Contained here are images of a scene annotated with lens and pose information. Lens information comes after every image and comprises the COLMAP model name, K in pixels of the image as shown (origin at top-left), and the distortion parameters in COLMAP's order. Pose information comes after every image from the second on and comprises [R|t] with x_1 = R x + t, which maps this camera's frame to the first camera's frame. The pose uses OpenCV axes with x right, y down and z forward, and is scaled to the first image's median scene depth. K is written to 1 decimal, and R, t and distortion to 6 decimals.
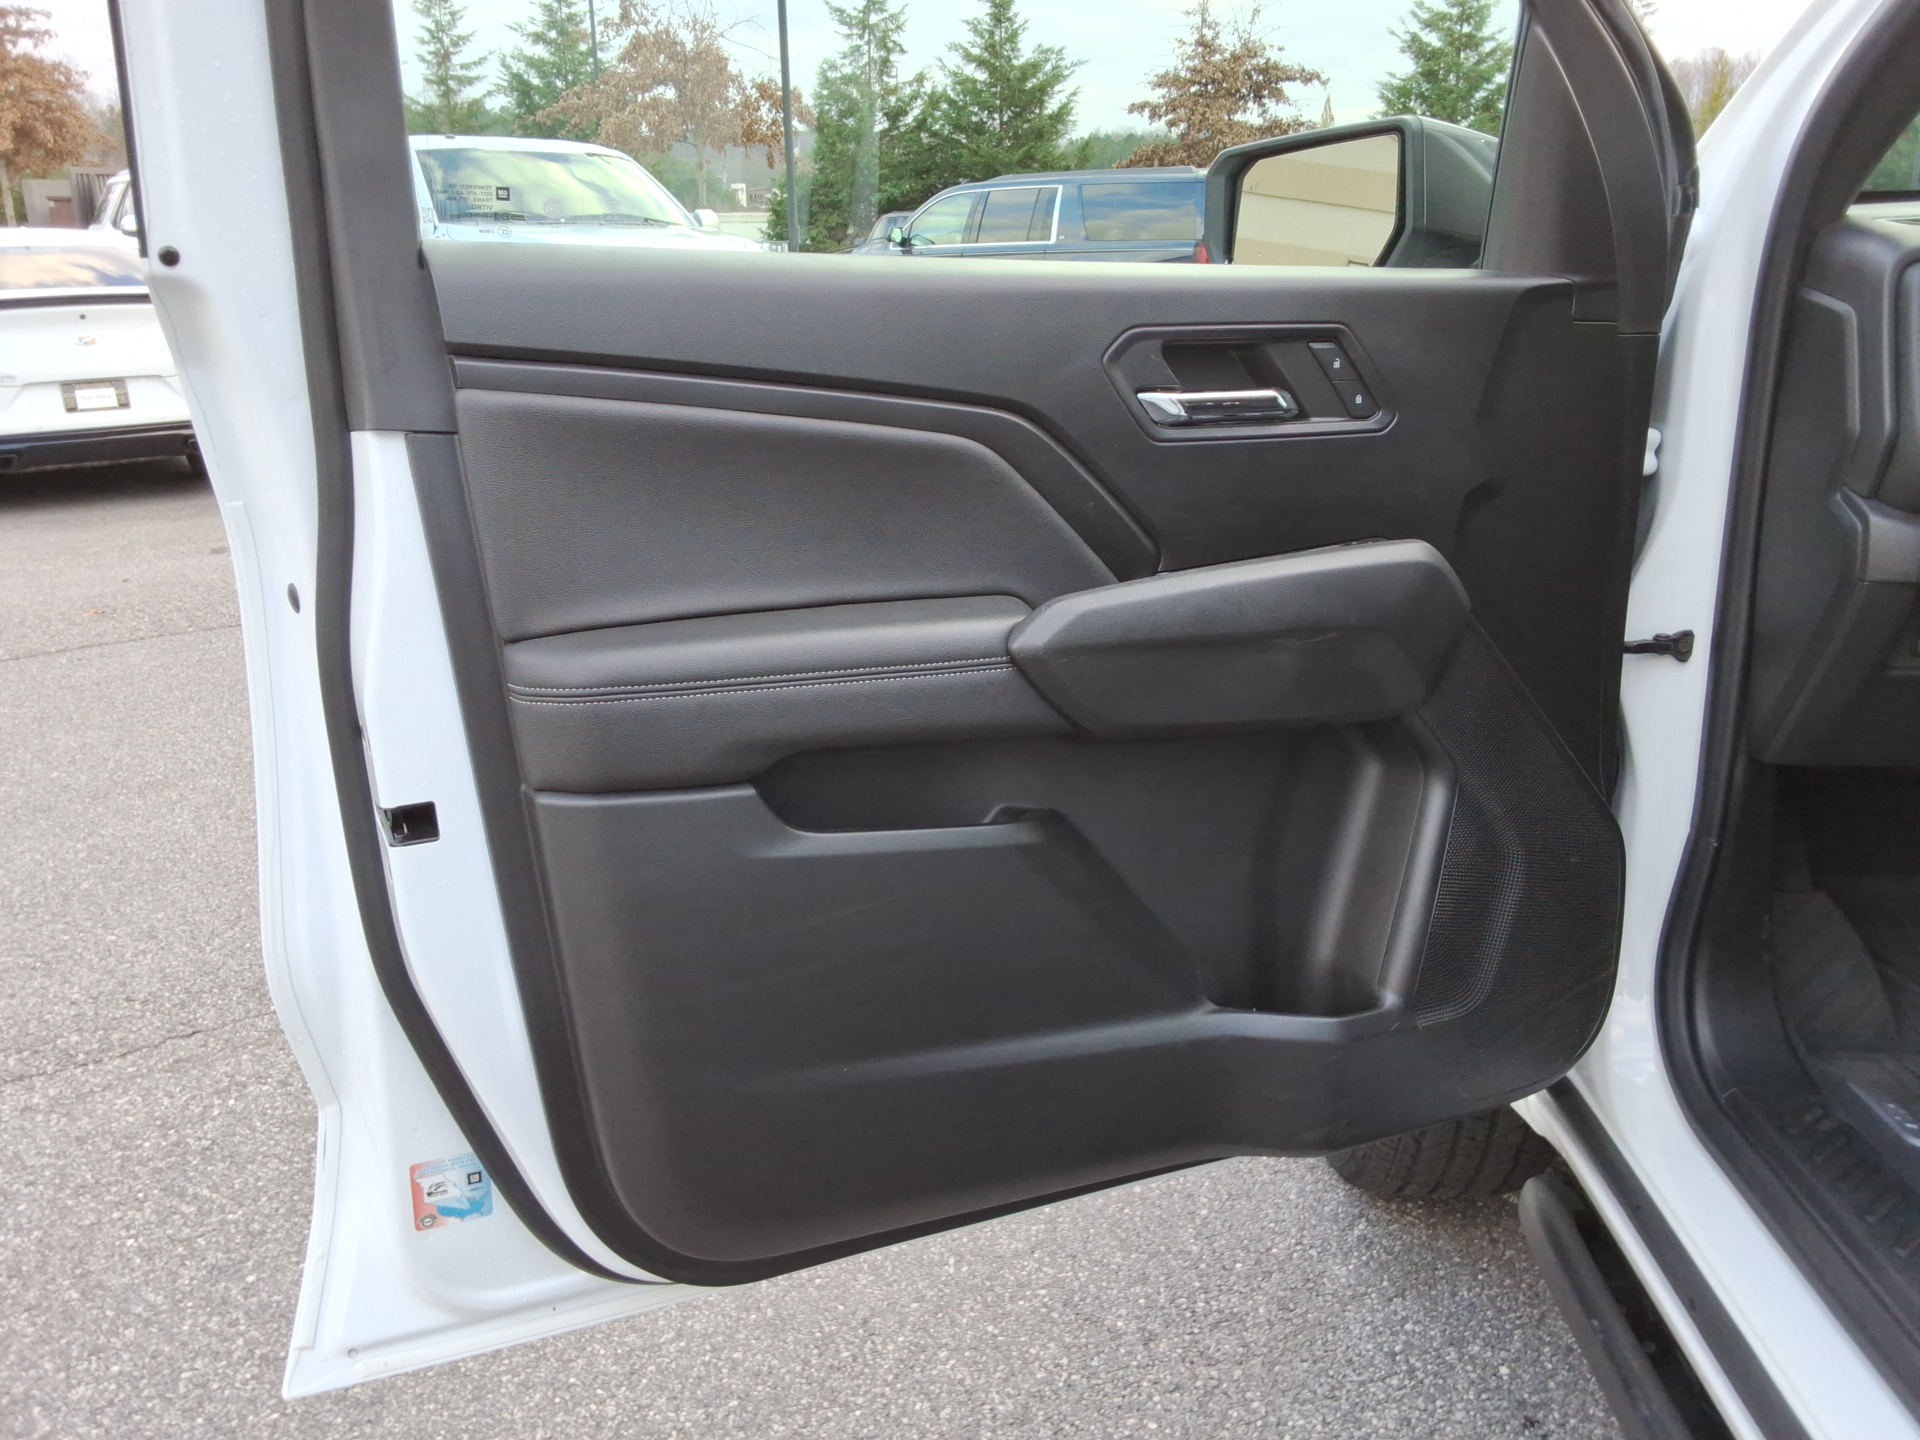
lens RADIAL K [[1539.6, 0, 983.3], [0, 1539.6, 707.2], [0, 0, 1]] dist [0.108290, -0.164047]
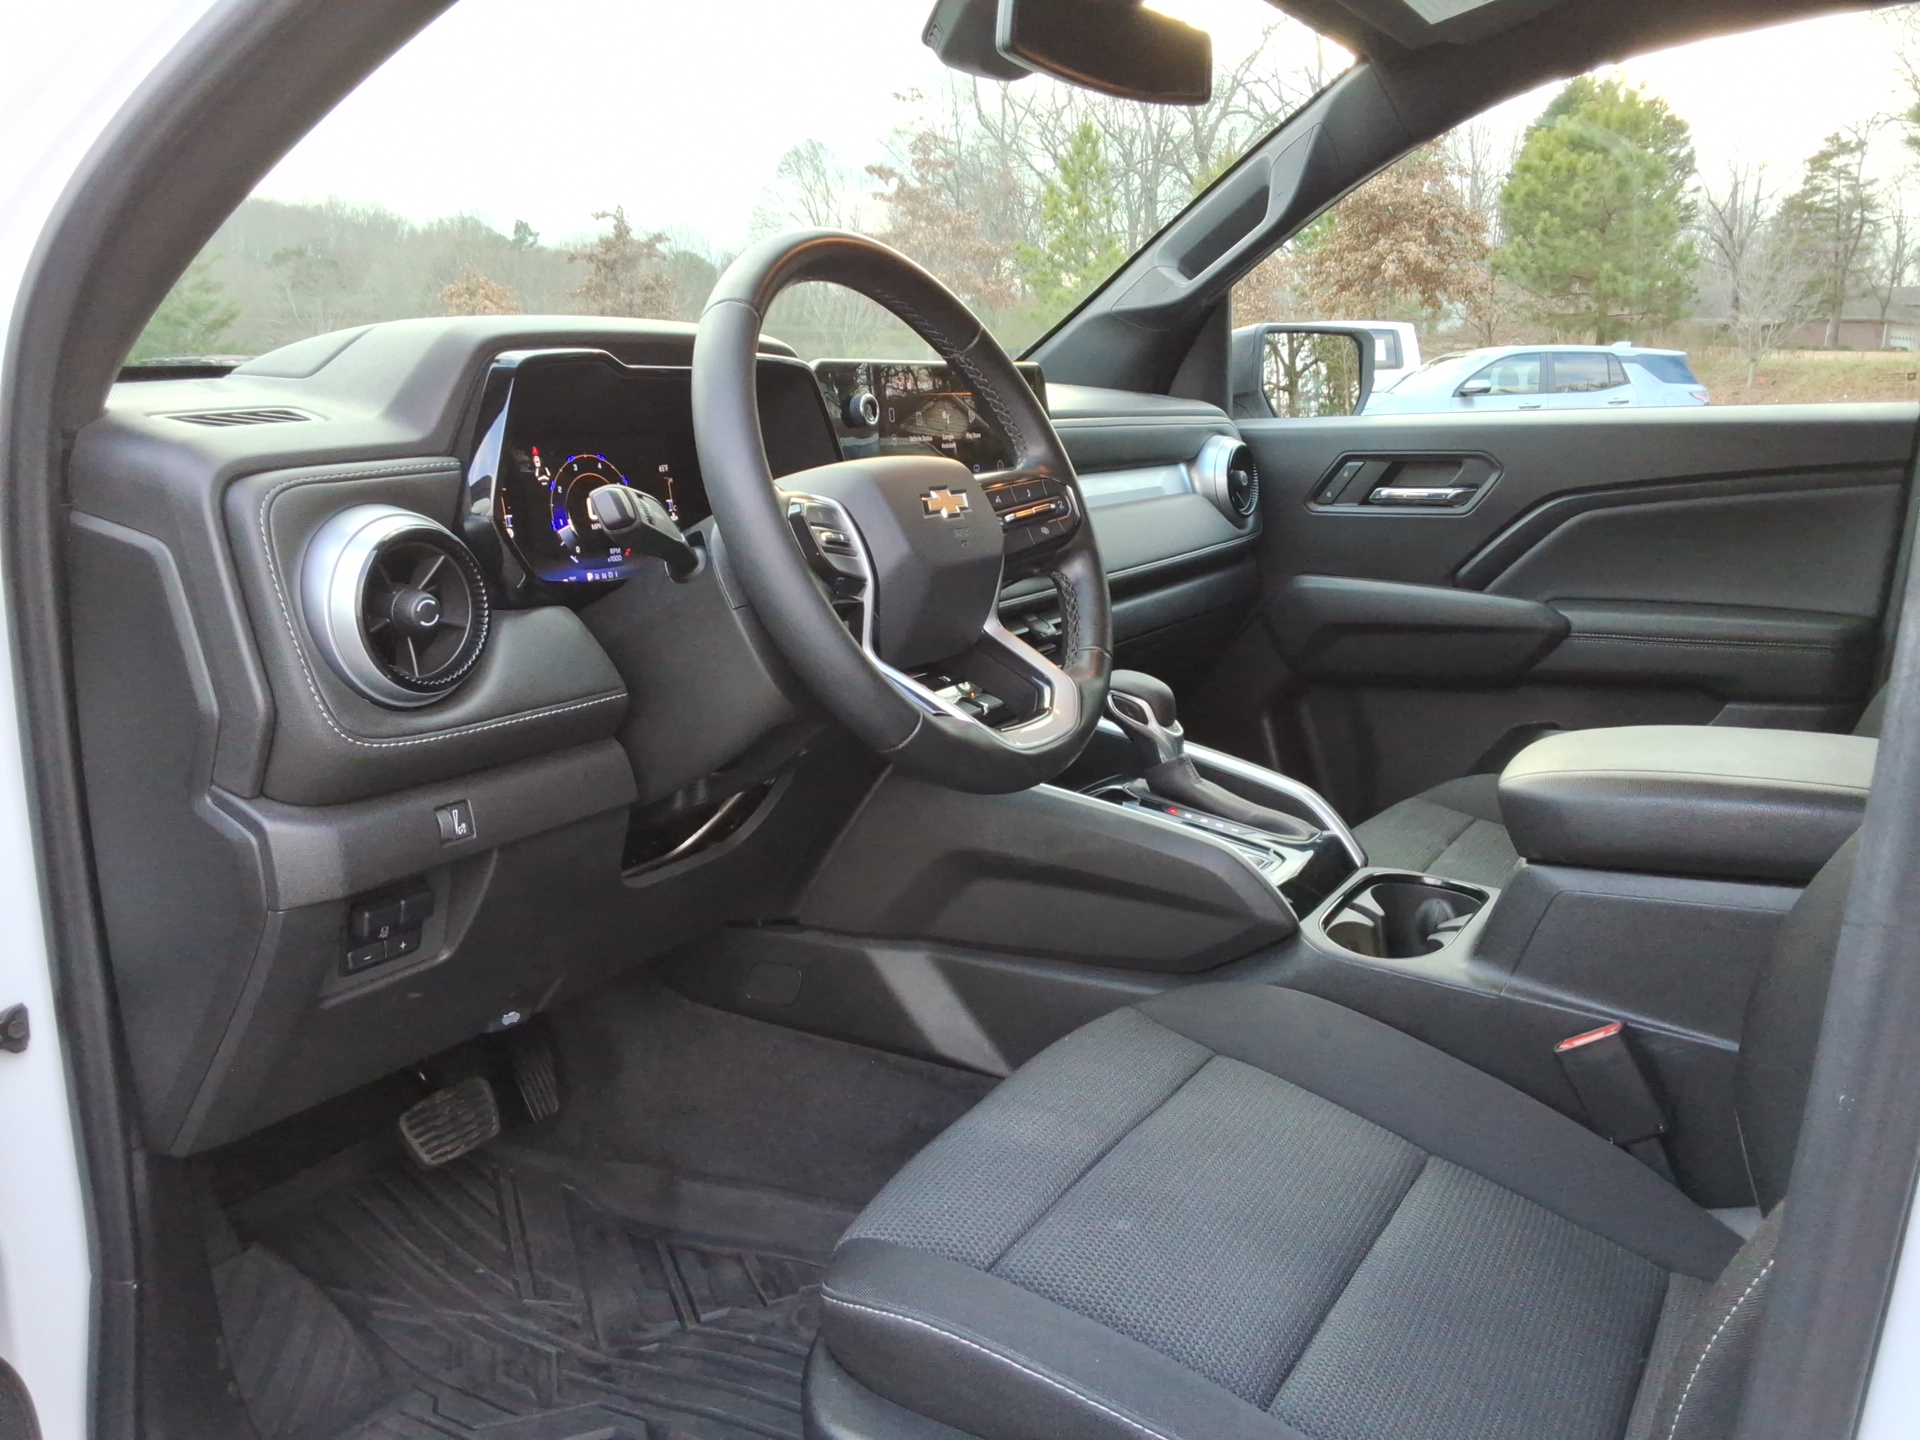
lens RADIAL K [[1539.6, 0, 980.2], [0, 1539.6, 694.0], [0, 0, 1]] dist [0.108290, -0.164047]
pose [[0.478904, -0.160859, 0.863004, 0.006825], [0.236206, 0.970426, 0.049805, -0.008626], [-0.845493, 0.179995, 0.502736, 0.021549]]
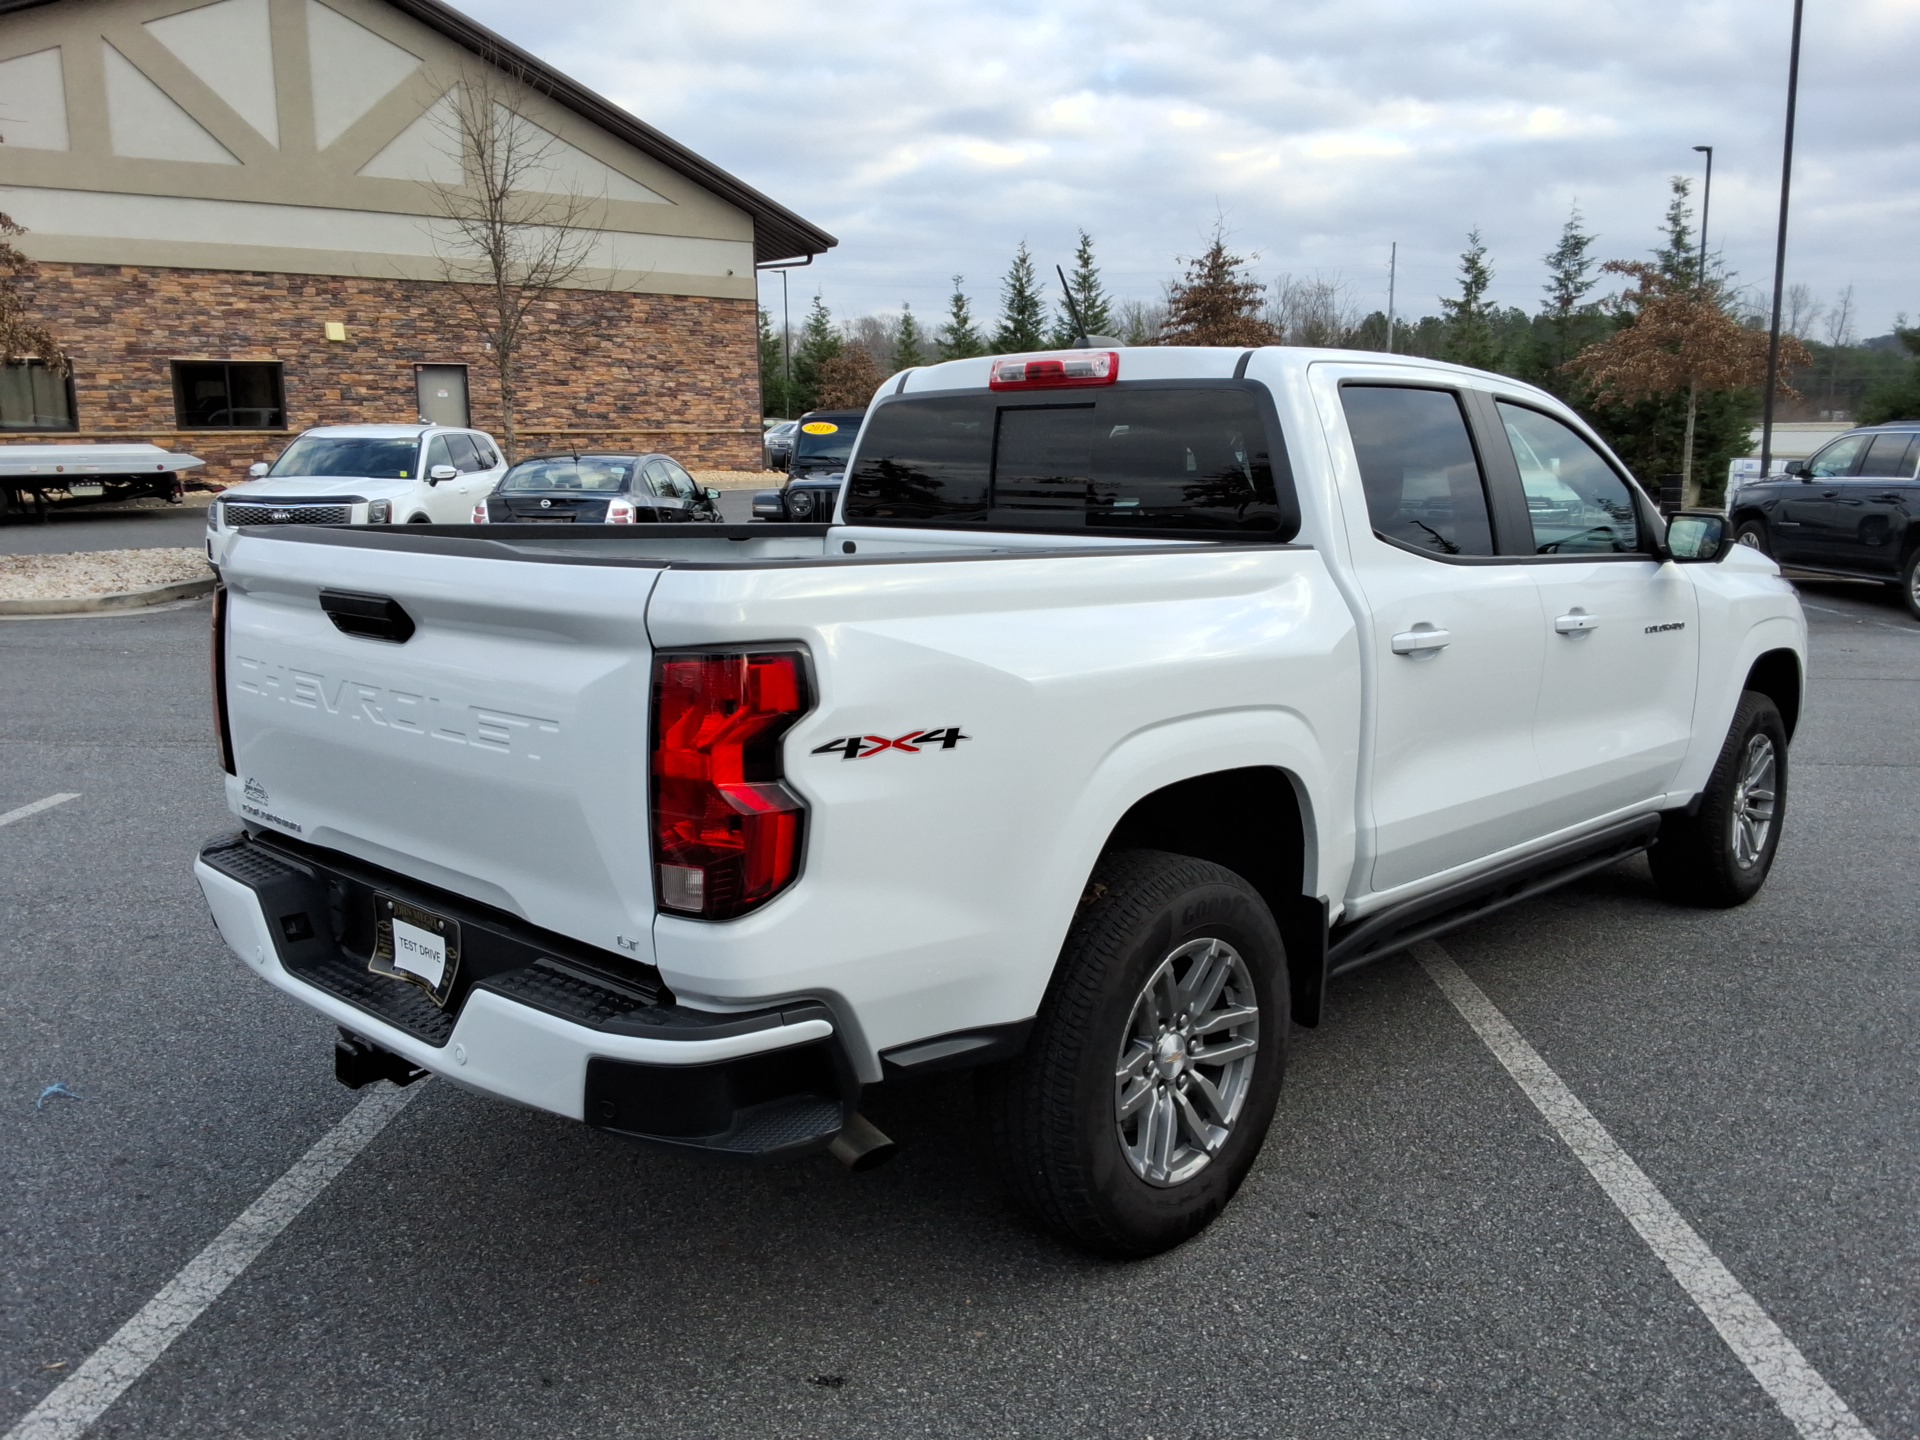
lens RADIAL K [[1539.6, 0, 974.1], [0, 1539.6, 713.9], [0, 0, 1]] dist [0.108290, -0.164047]
pose [[0.756108, 0.124828, -0.642432, 0.200691], [-0.199715, 0.978826, -0.044863, 0.041144], [0.623229, 0.162225, 0.765029, -0.199815]]
